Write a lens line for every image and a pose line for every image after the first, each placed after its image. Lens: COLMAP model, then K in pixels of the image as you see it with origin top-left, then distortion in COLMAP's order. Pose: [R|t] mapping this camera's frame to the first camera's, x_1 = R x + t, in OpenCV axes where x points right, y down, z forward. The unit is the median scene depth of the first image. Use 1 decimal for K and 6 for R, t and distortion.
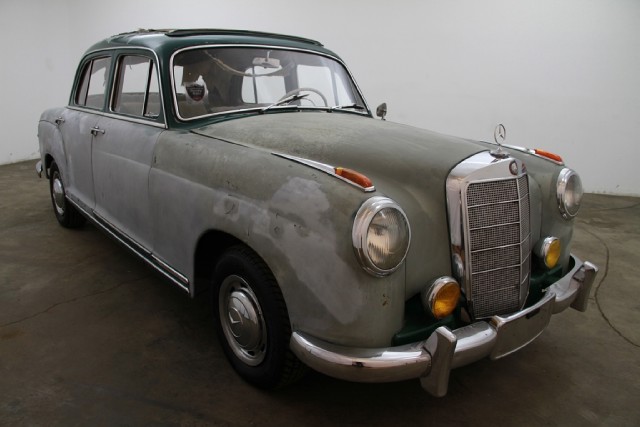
lens RADIAL K [[504.2, 0, 320.0], [0, 504.2, 213.5], [0, 0, 1]] dist [-0.128359, 0.003835]
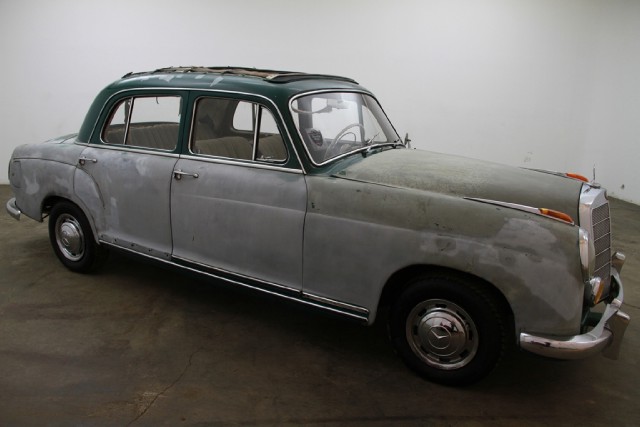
lens RADIAL K [[504.2, 0, 320.0], [0, 504.2, 213.5], [0, 0, 1]] dist [-0.128359, 0.003835]
pose [[0.940000, -0.089374, 0.329259, -0.923135], [0.088004, 0.995937, 0.019095, -0.149106], [-0.329628, 0.011027, 0.944047, -0.058488]]
